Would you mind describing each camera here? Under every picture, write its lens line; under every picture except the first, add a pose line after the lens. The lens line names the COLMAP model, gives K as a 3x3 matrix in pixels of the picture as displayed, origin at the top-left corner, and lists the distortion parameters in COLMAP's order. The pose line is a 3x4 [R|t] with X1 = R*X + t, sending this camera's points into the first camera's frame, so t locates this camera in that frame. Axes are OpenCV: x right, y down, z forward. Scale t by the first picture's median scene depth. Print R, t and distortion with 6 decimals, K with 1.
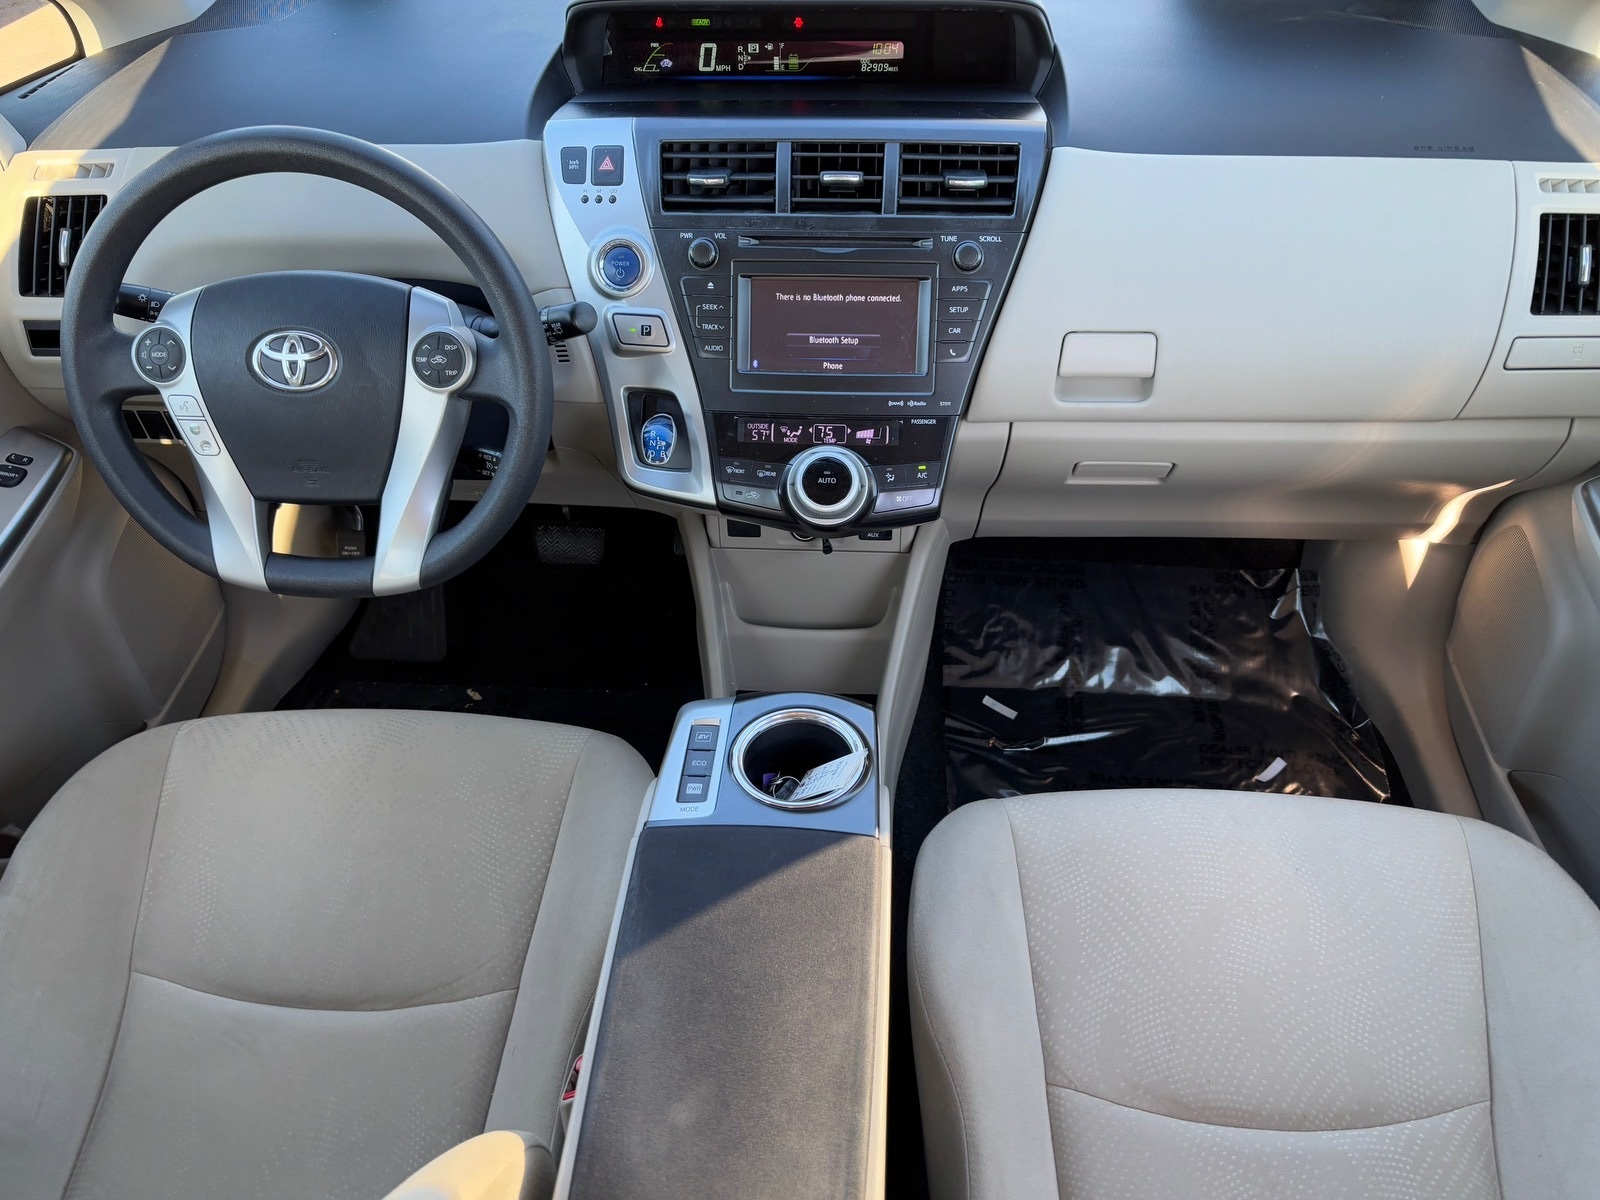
lens RADIAL K [[1214.4, 0, 805.0], [0, 1214.4, 621.2], [0, 0, 1]] dist [0.035490, -0.058605]
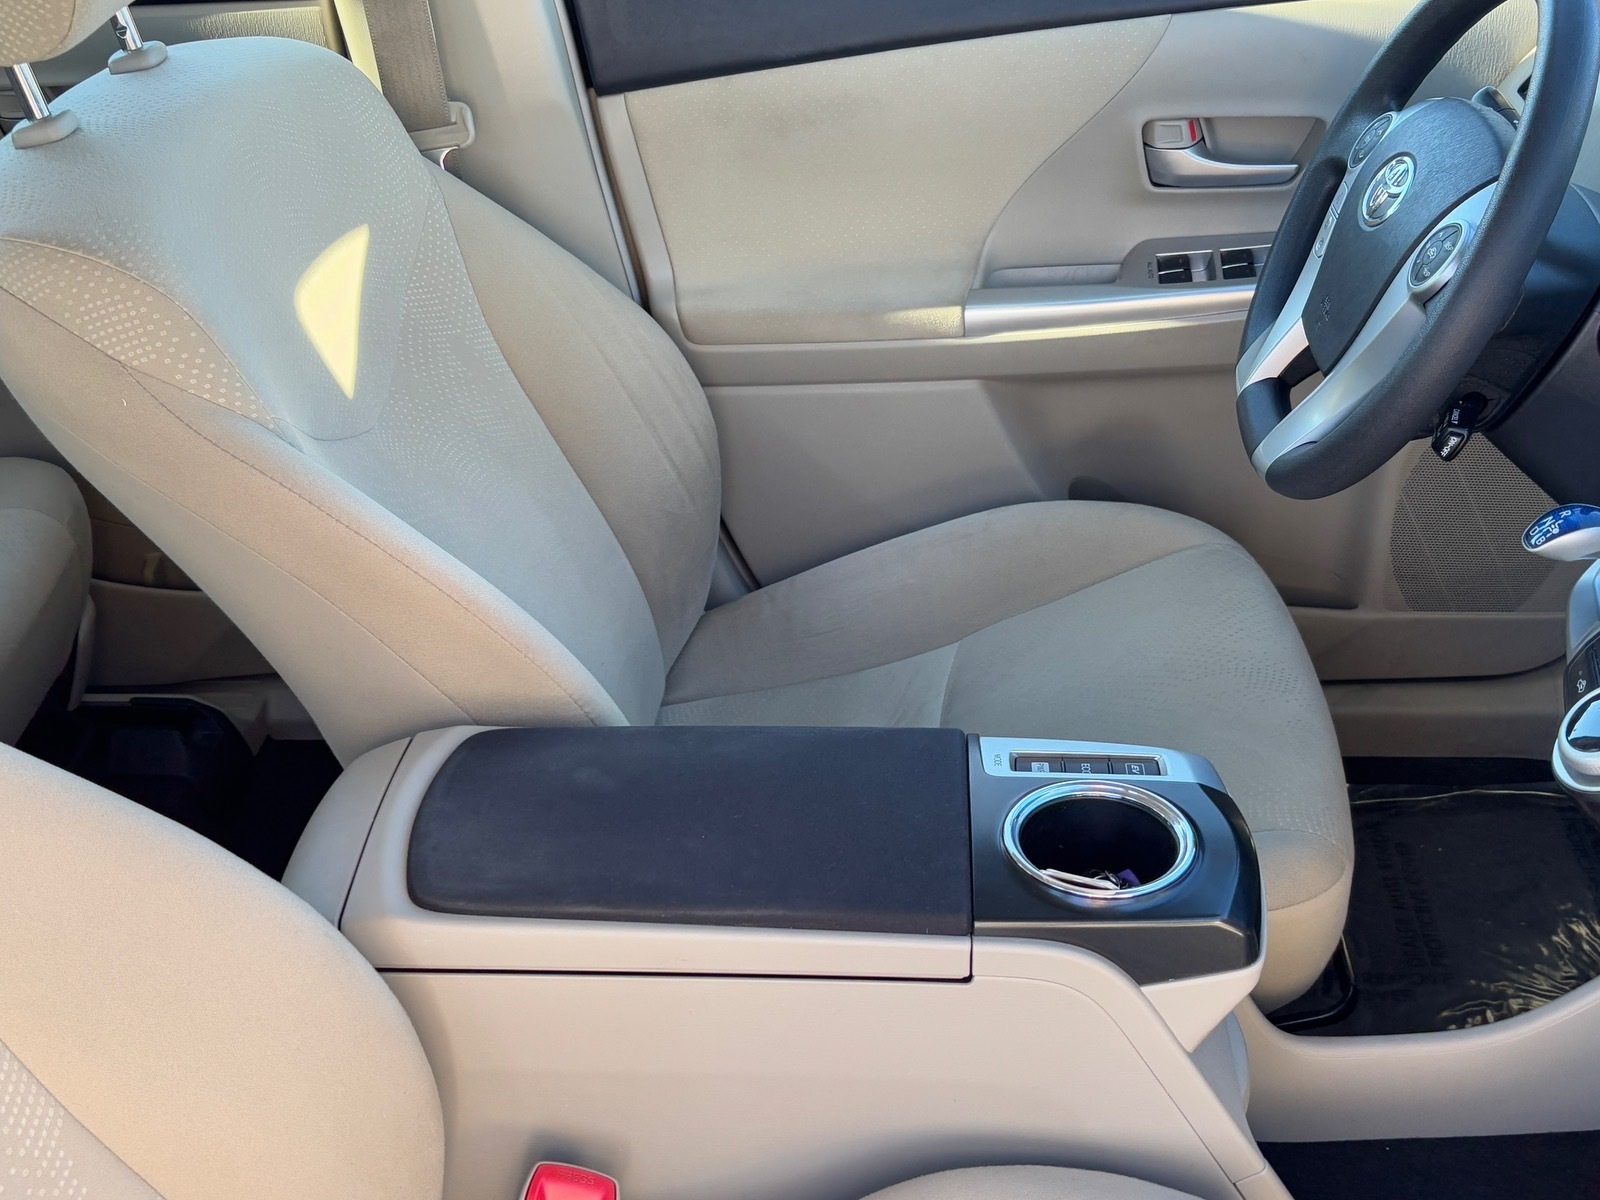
lens RADIAL K [[1881.8, 0, 794.5], [0, 1881.8, 640.8], [0, 0, 1]] dist [0.206790, -0.755865]
pose [[0.011376, 0.547939, -0.836441, 0.732209], [-0.631505, 0.652504, 0.418856, -0.267881], [0.775288, 0.523452, 0.353449, 0.347422]]
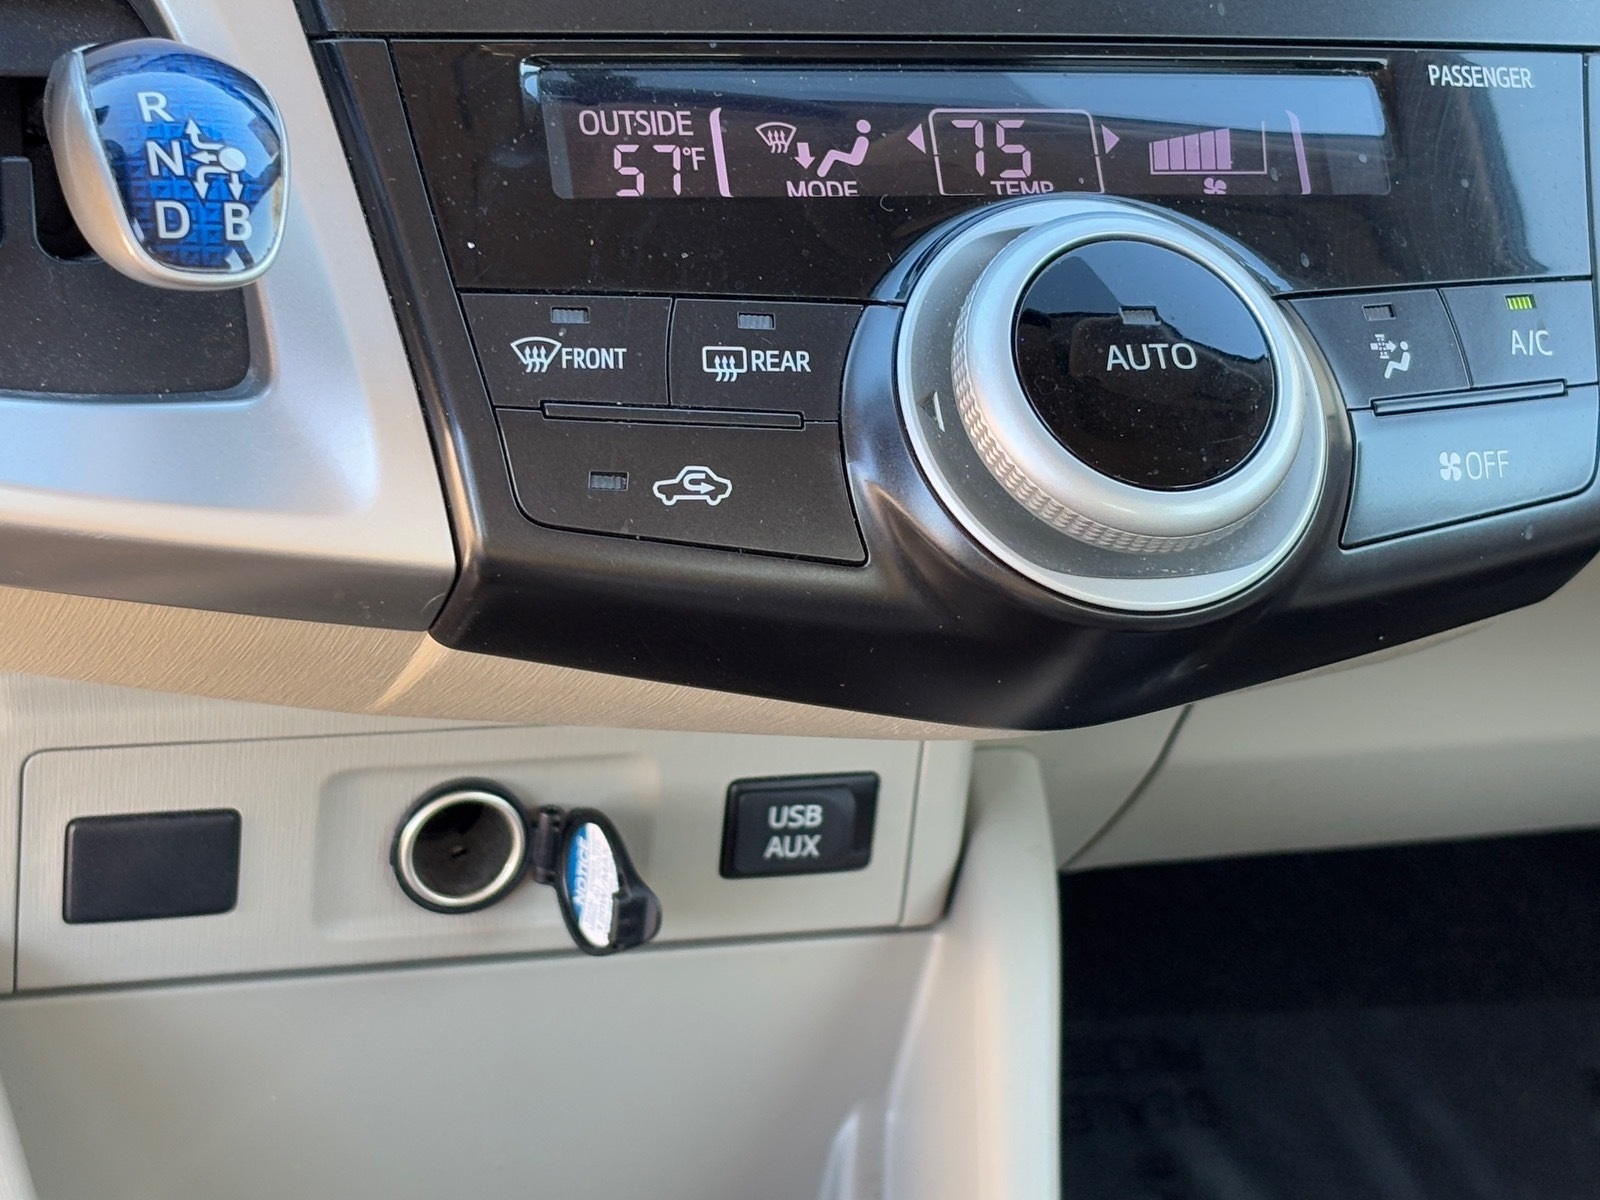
lens RADIAL K [[3802.4, 0, 800.0], [0, 3802.4, 600.0], [0, 0, 1]] dist [0.246282, -0.874781]
pose [[0.913009, -0.052528, 0.404544, -0.247944], [0.144485, 0.969030, -0.200263, 0.021592], [-0.381496, 0.241292, 0.892322, 0.515312]]
